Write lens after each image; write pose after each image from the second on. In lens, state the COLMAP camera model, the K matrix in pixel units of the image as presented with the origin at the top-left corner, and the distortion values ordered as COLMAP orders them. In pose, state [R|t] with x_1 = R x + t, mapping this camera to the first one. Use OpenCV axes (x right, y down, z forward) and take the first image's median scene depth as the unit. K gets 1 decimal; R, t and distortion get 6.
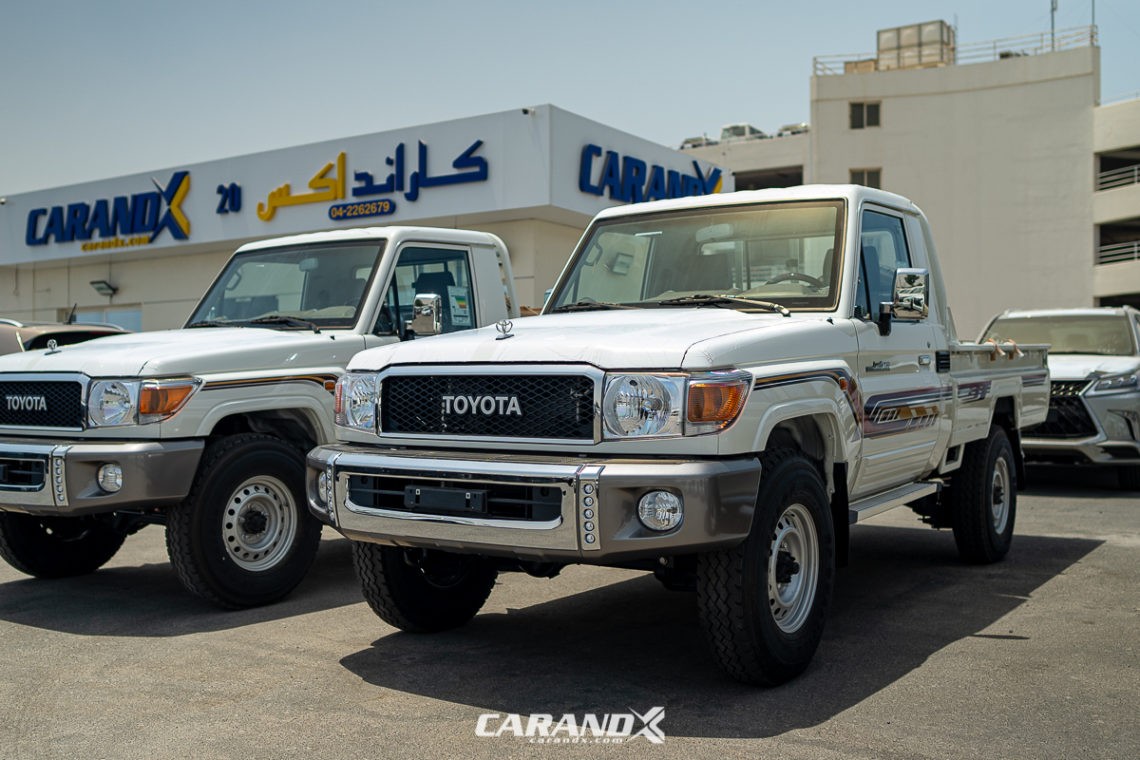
lens RADIAL K [[1157.3, 0, 565.1], [0, 1157.3, 345.7], [0, 0, 1]] dist [-0.012873, -0.023965]
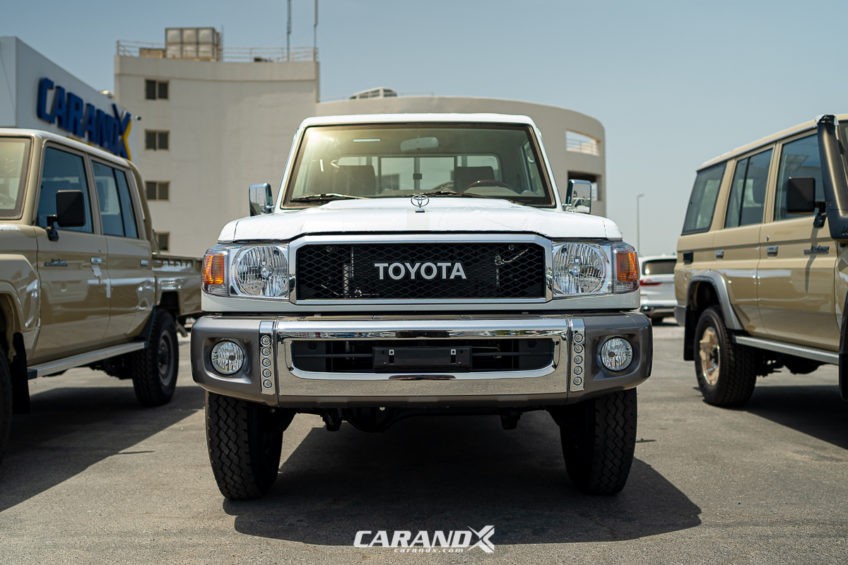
lens RADIAL K [[860.9, 0, 420.3], [0, 860.9, 257.0], [0, 0, 1]] dist [-0.012873, -0.023965]
pose [[0.829558, 0.015571, 0.558203, -0.133685], [-0.008273, 0.999844, -0.015597, 0.012971], [-0.558359, 0.008321, 0.829558, 0.084373]]
